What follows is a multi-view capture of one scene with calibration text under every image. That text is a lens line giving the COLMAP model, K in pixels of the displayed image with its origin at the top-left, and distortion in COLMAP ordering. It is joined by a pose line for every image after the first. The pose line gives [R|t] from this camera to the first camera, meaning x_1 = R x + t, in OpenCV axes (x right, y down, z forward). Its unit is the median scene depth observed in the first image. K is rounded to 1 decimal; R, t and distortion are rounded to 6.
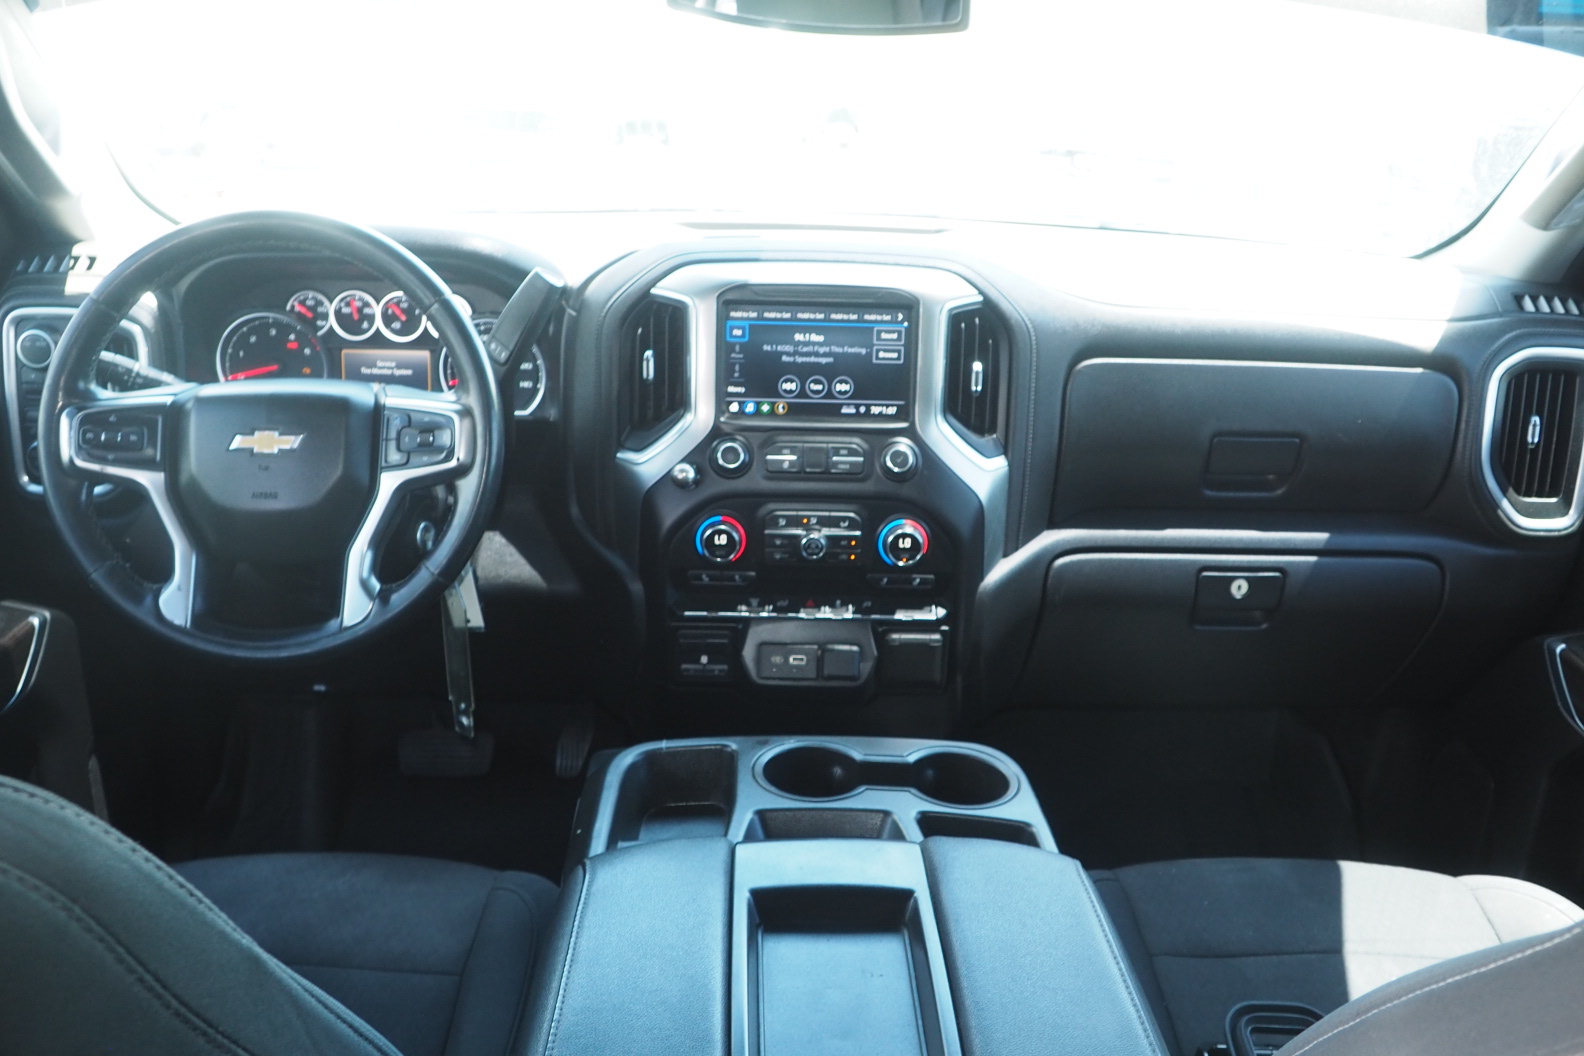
lens RADIAL K [[1272.2, 0, 792.0], [0, 1272.2, 528.0], [0, 0, 1]] dist [-0.011667, -0.009107]
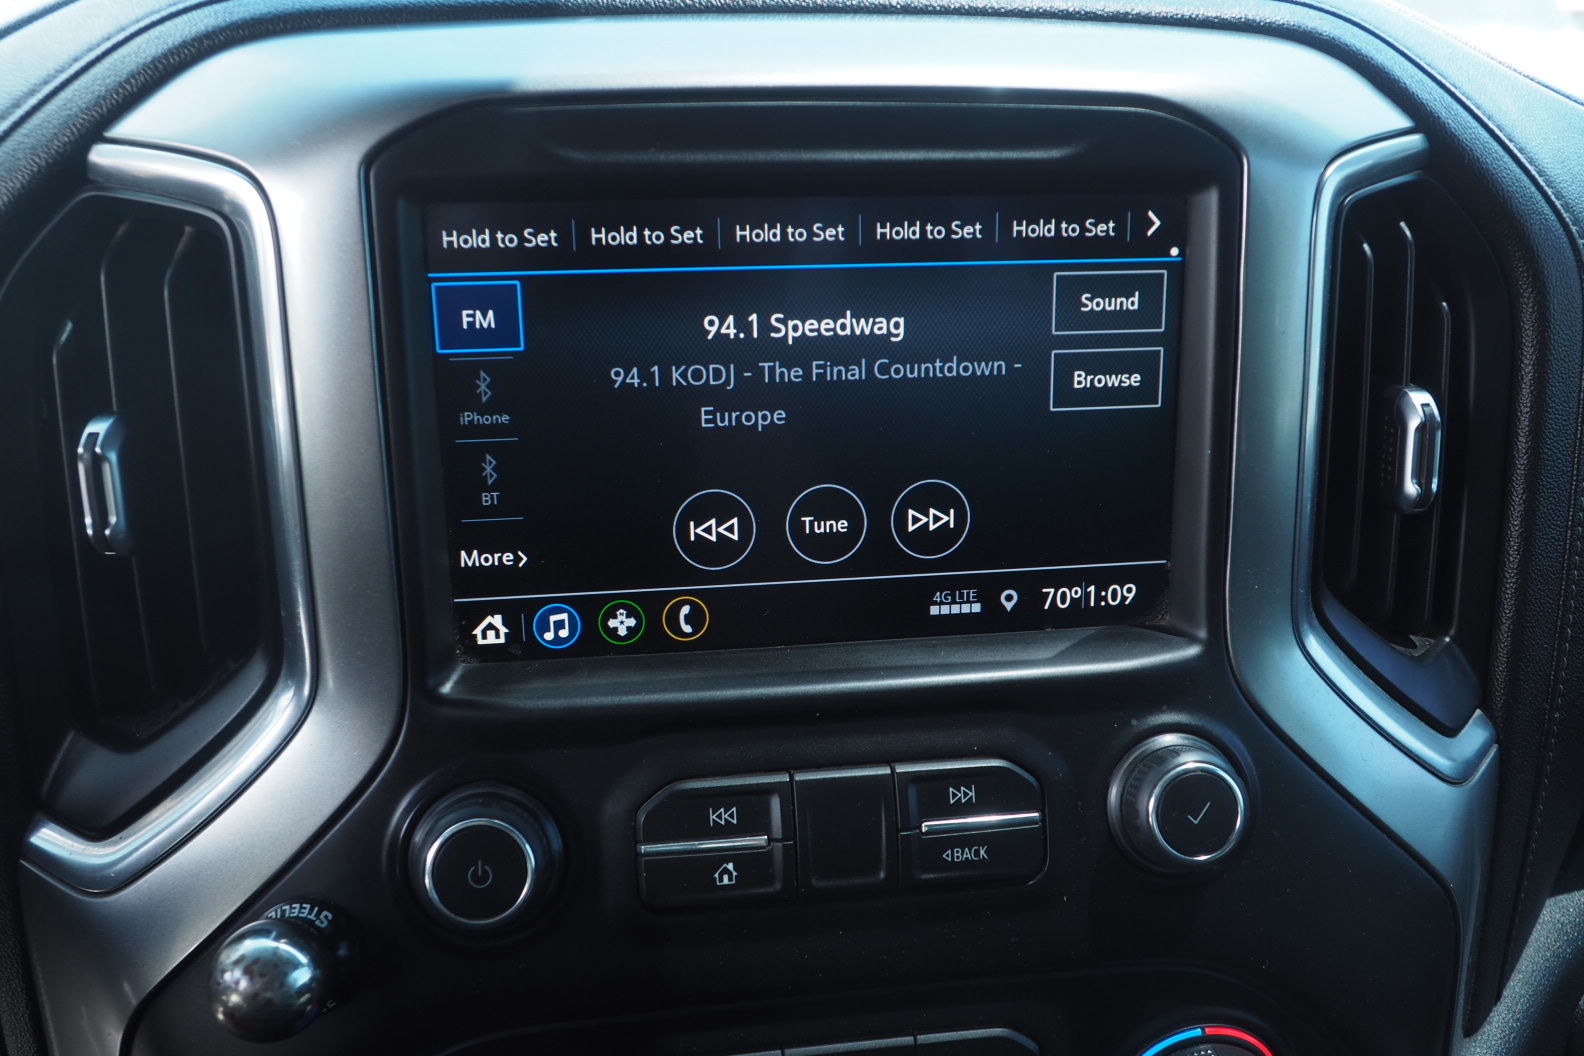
lens RADIAL K [[1217.1, 0, 792.0], [0, 1217.1, 528.0], [0, 0, 1]] dist [-0.025512, -0.003865]
pose [[0.992700, -0.065326, 0.101389, -0.011129], [0.062476, 0.997564, 0.031045, -0.118509], [-0.103170, -0.024484, 0.994362, 0.769969]]
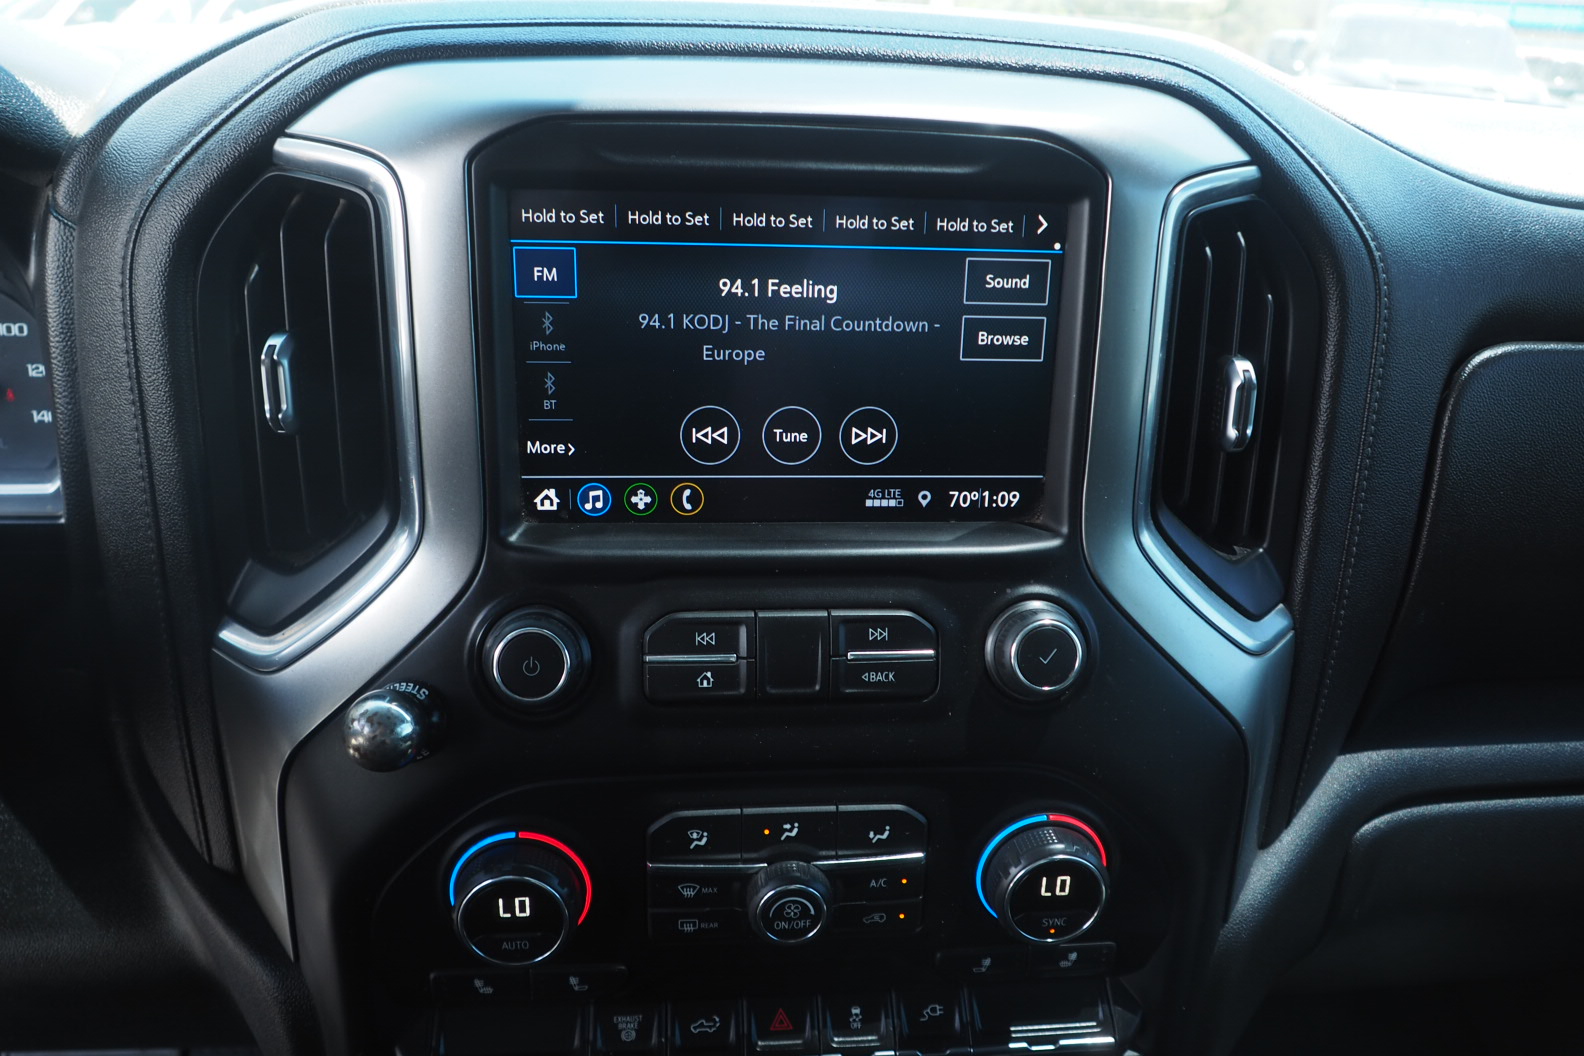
lens RADIAL K [[1019.6, 0, 792.0], [0, 1019.6, 528.0], [0, 0, 1]] dist [-0.042011, -0.000138]
pose [[0.997366, -0.021121, 0.069395, 0.000093], [0.015282, 0.996380, 0.083621, -0.109681], [-0.070910, -0.082340, 0.994078, 0.731748]]
